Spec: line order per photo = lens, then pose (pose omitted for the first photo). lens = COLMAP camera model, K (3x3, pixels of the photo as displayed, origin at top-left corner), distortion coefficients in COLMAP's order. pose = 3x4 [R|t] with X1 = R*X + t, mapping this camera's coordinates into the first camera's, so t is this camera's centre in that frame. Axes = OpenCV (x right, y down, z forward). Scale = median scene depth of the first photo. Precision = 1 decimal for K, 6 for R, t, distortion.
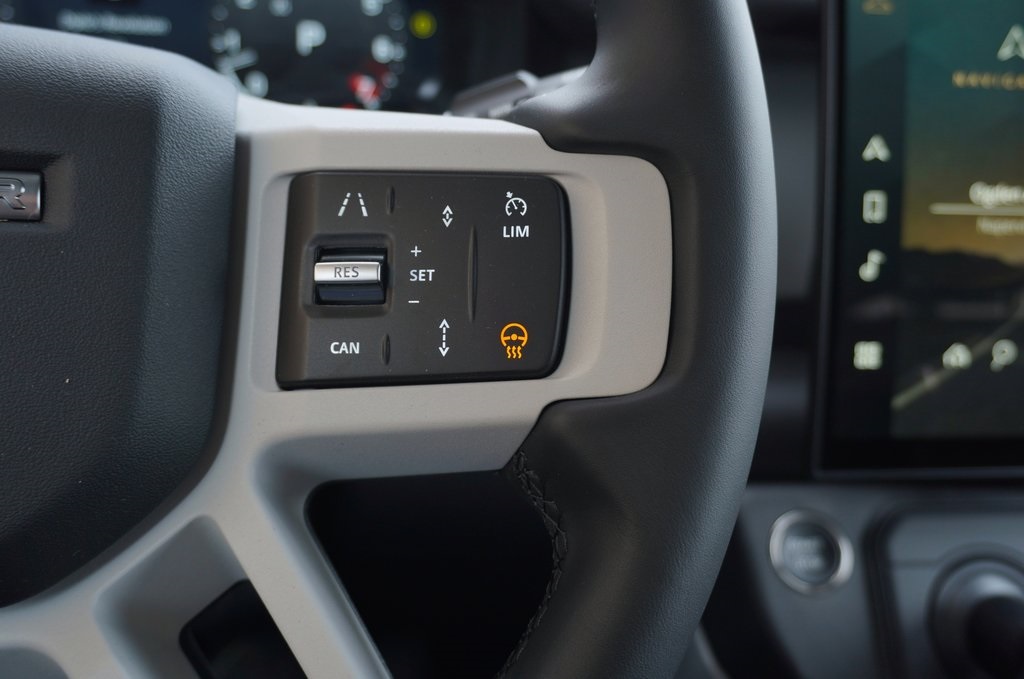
lens RADIAL K [[1031.2, 0, 509.5], [0, 1031.2, 346.8], [0, 0, 1]] dist [0.016055, 0.000000]
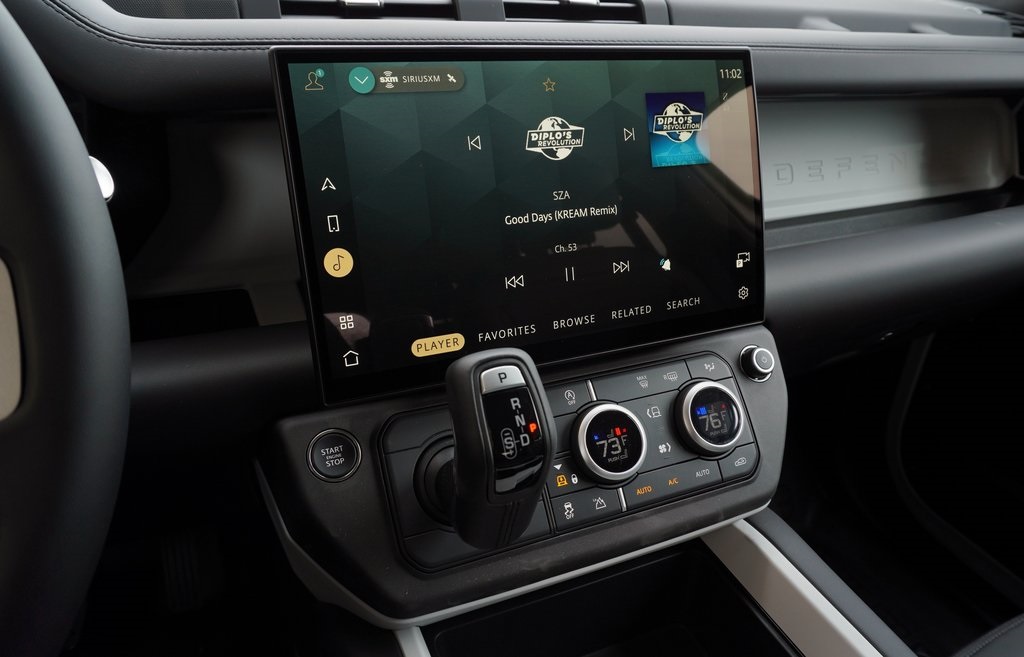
lens RADIAL K [[699.0, 0, 514.8], [0, 699.0, 331.6], [0, 0, 1]] dist [-0.024142, 0.005201]
pose [[0.959292, -0.148884, 0.239986, 0.546830], [0.130477, 0.987272, 0.090935, -0.063763], [-0.250470, -0.055921, 0.966508, -0.067508]]
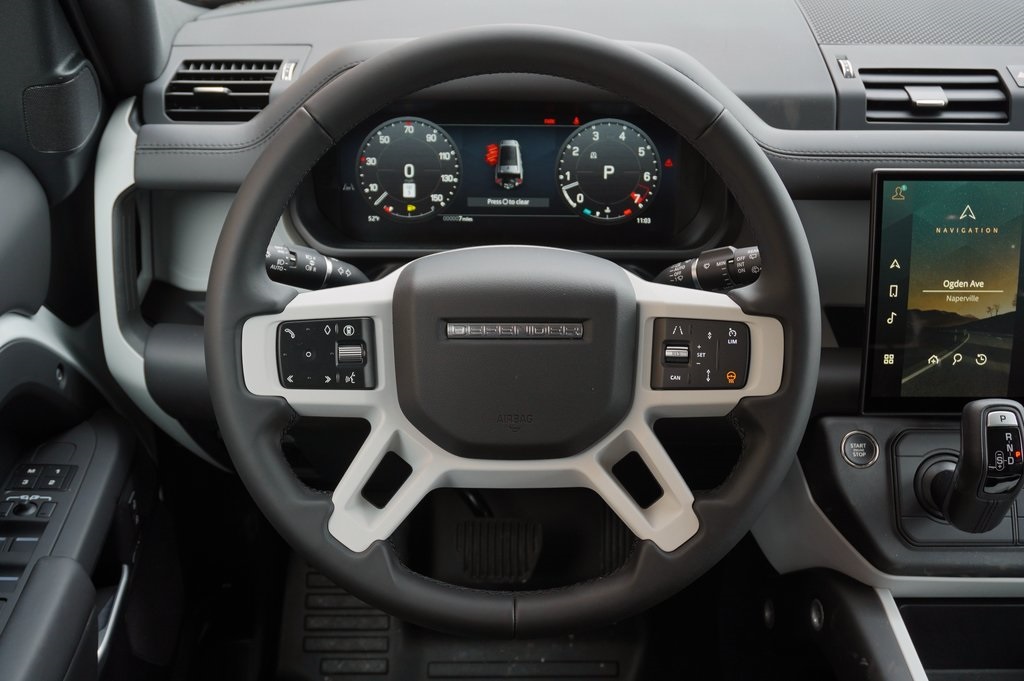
lens RADIAL K [[1192.2, 0, 509.5], [0, 1192.2, 353.3], [0, 0, 1]] dist [0.007083, 0.000000]
pose [[0.991698, 0.015368, -0.127666, -0.191327], [-0.000812, 0.993561, 0.113293, -0.461891], [0.128585, -0.112249, 0.985325, -2.499445]]
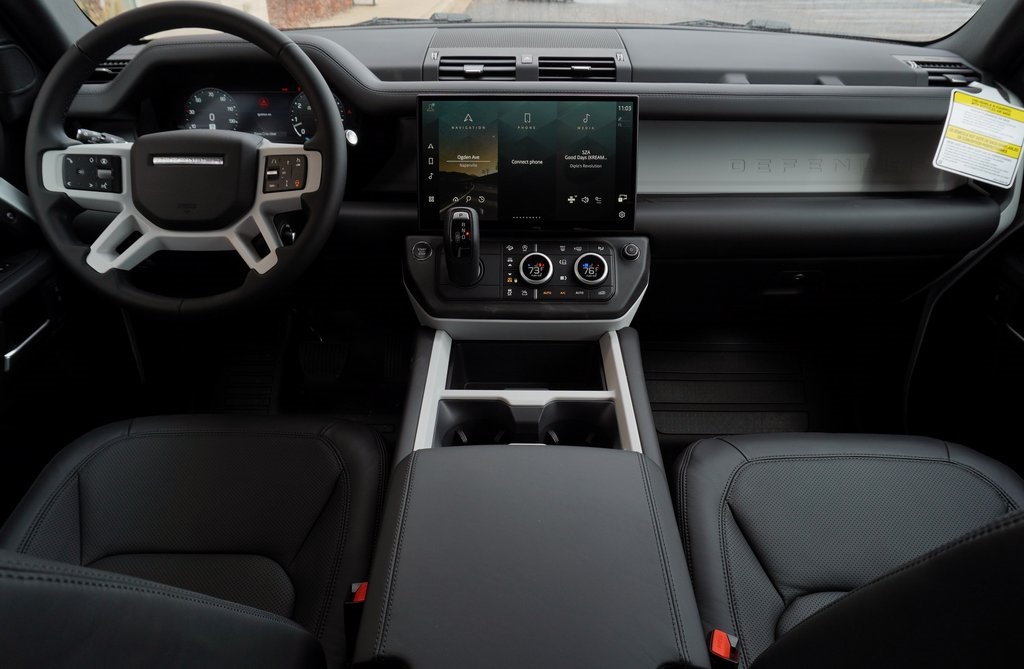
lens RADIAL K [[706.8, 0, 518.8], [0, 706.8, 345.1], [0, 0, 1]] dist [-0.045145, 0.036276]
pose [[0.987570, 0.018476, -0.156093, 1.811650], [-0.004111, 0.995764, 0.091857, 0.516059], [0.157128, -0.090073, 0.983462, -2.704078]]
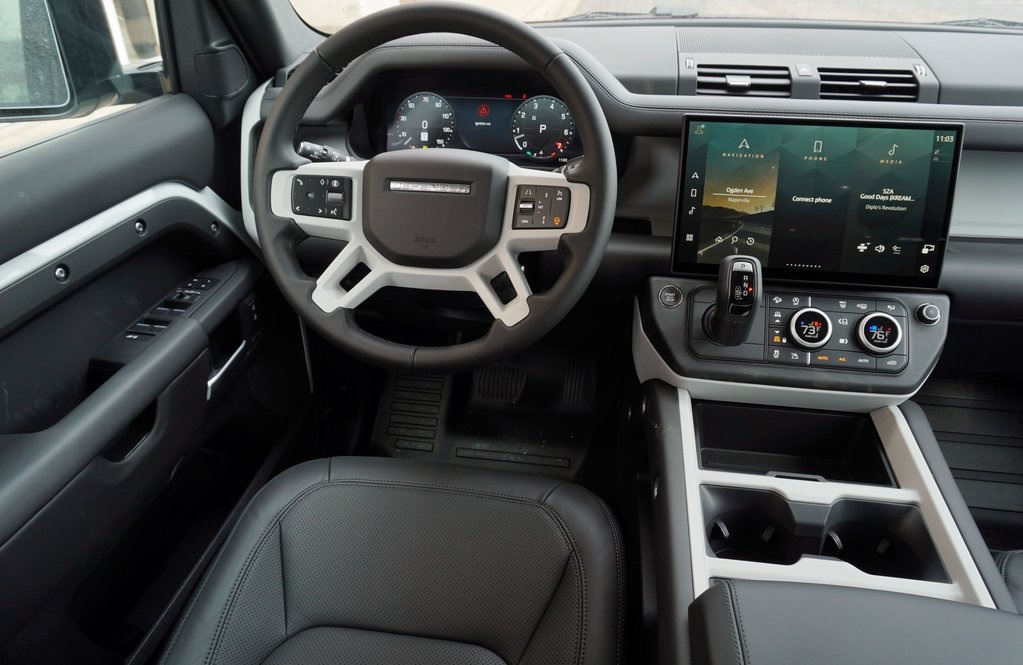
lens RADIAL K [[706.1, 0, 511.1], [0, 706.1, 339.8], [0, 0, 1]] dist [-0.045145, 0.036276]
pose [[0.953822, 0.089823, -0.286627, 0.780565], [-0.057672, 0.991251, 0.118722, 0.162238], [0.294784, -0.096710, 0.950658, -2.241855]]
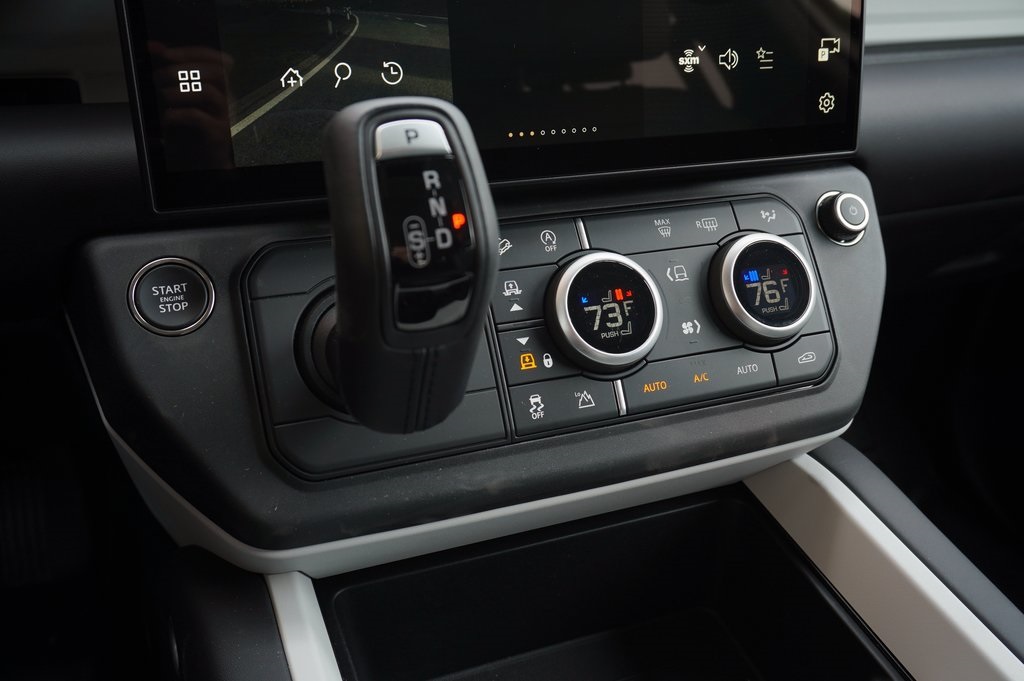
lens RADIAL K [[926.5, 0, 511.2], [0, 926.5, 346.8], [0, 0, 1]] dist [-0.013964, 0.000000]
pose [[0.969575, -0.126942, 0.209307, 0.692599], [0.095532, 0.983455, 0.153918, 0.238719], [-0.225383, -0.129239, 0.965660, 0.129649]]
